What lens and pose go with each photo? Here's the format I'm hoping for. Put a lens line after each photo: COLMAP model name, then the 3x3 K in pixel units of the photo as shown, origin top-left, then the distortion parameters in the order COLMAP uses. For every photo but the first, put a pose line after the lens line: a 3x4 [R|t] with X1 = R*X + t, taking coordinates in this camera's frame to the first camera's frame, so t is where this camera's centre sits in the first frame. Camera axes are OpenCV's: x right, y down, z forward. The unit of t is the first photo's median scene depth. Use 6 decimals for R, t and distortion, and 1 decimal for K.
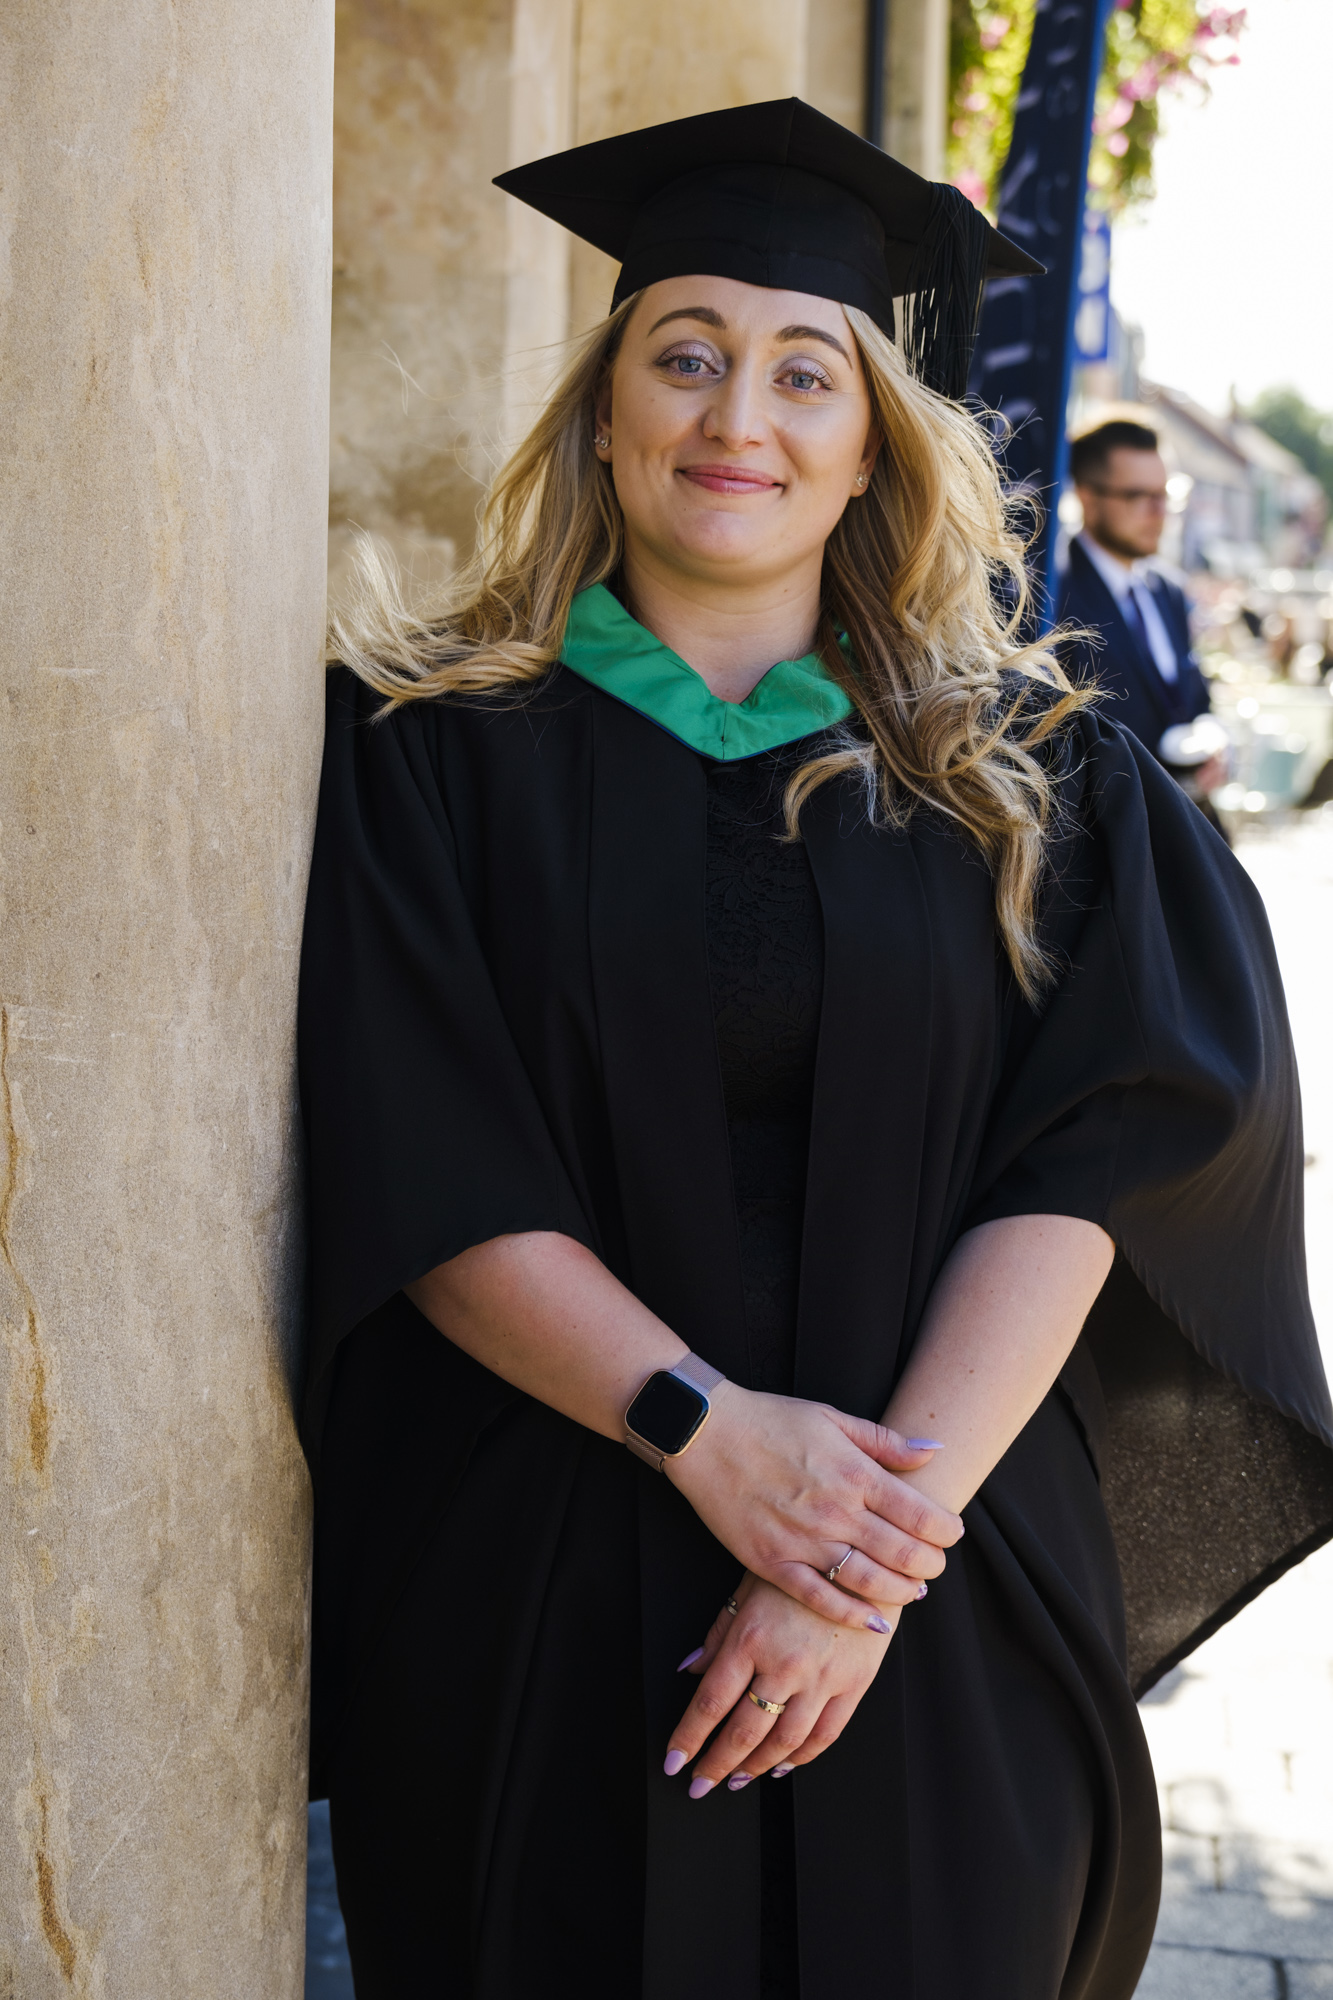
lens RADIAL K [[4269.7, 0, 666.5], [0, 4269.7, 1000.0], [0, 0, 1]] dist [0.039378, -0.491417]
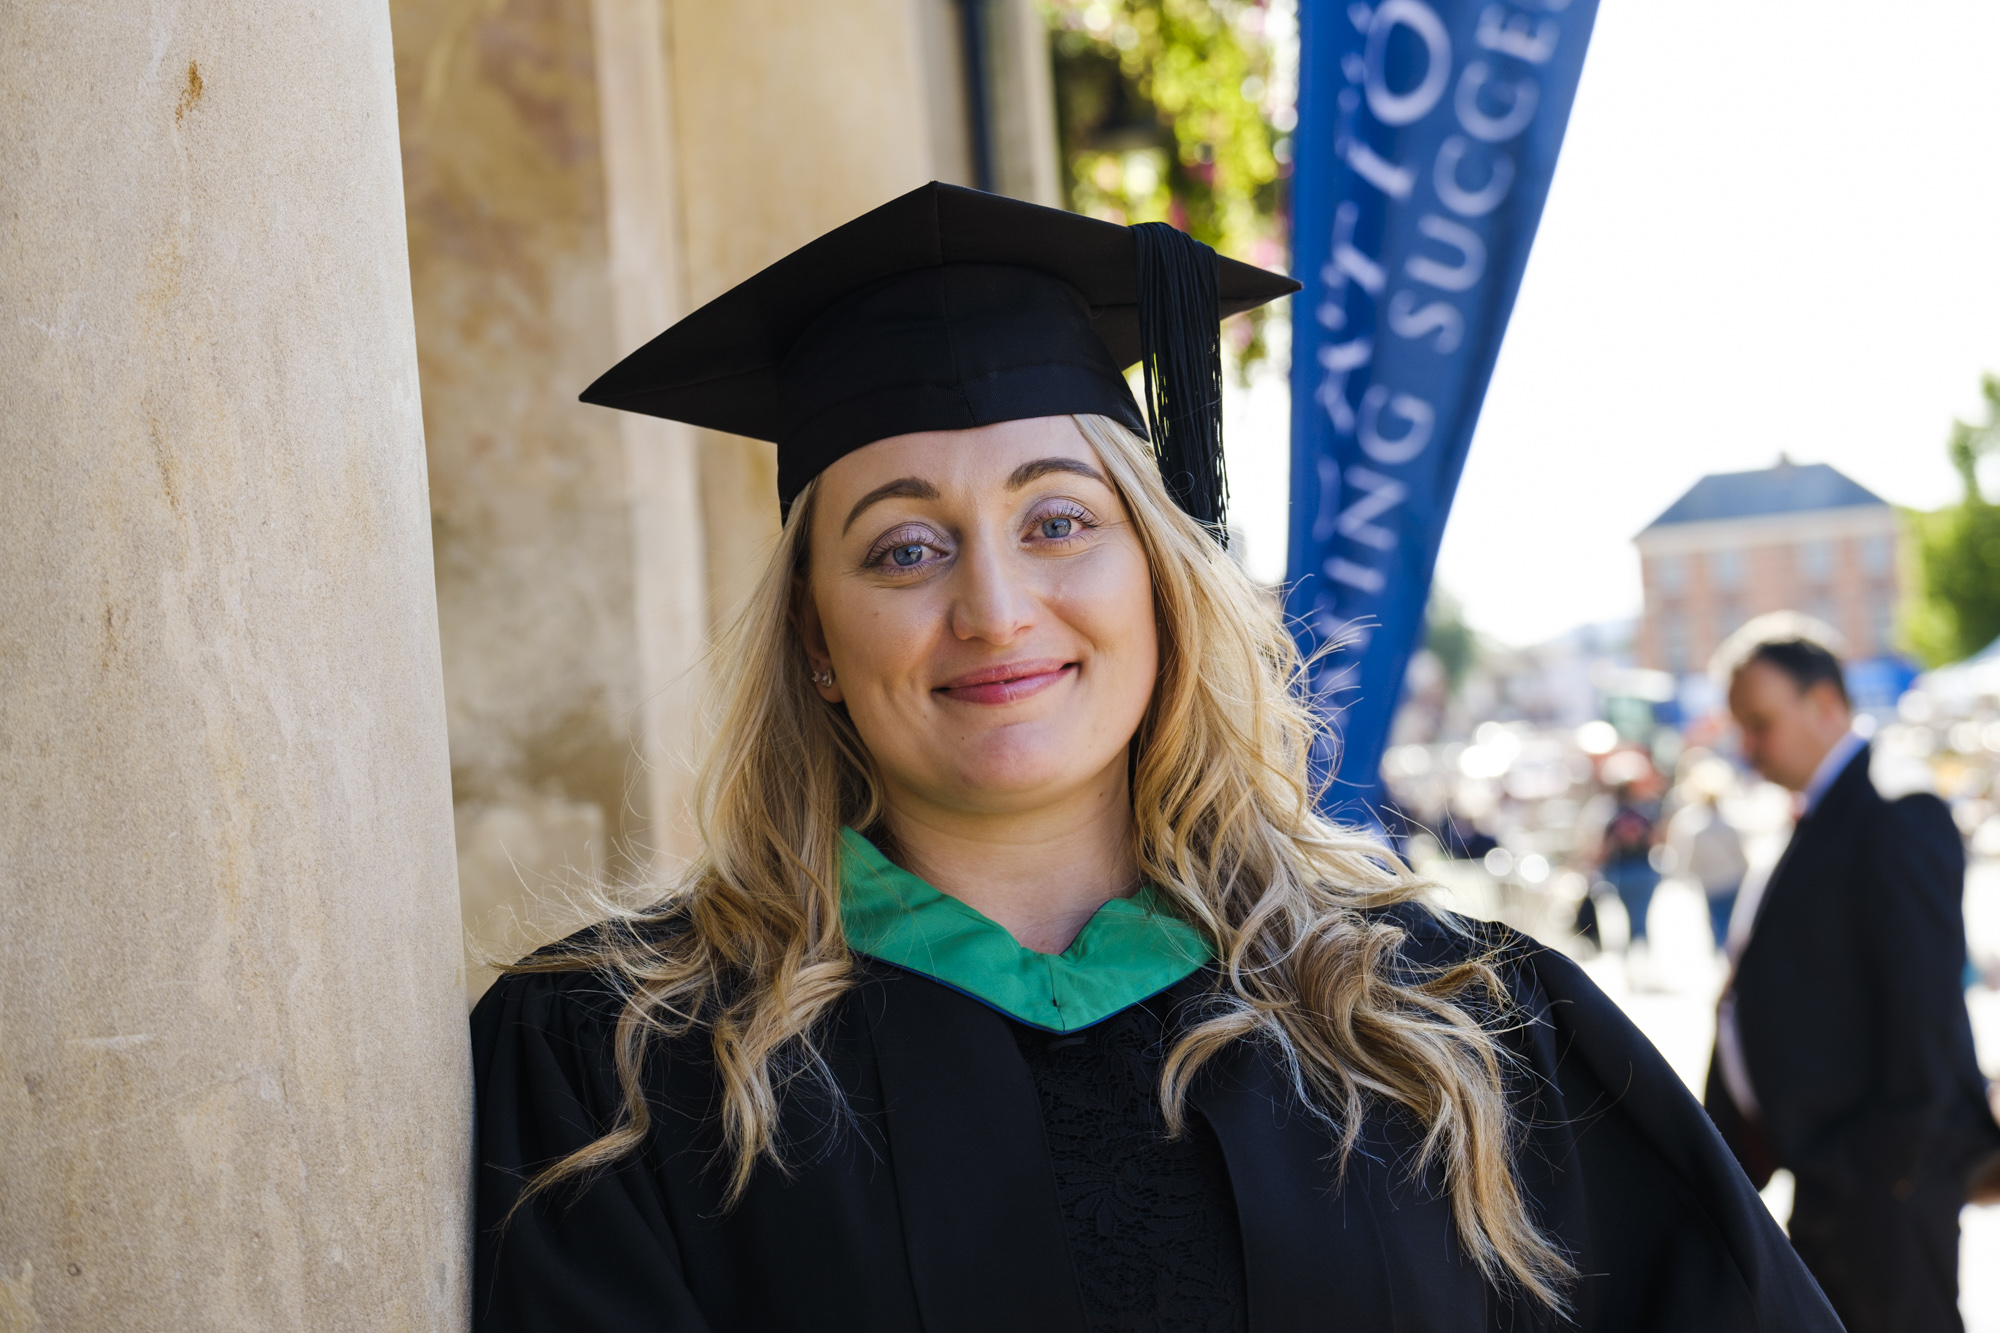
lens RADIAL K [[4269.7, 0, 1000.0], [0, 4269.7, 666.5], [0, 0, 1]] dist [0.039378, -0.491417]
pose [[0.993347, -0.103141, 0.051219, -0.021391], [0.109009, 0.985574, -0.129466, -0.029365], [-0.037127, 0.134188, 0.990260, 0.271865]]
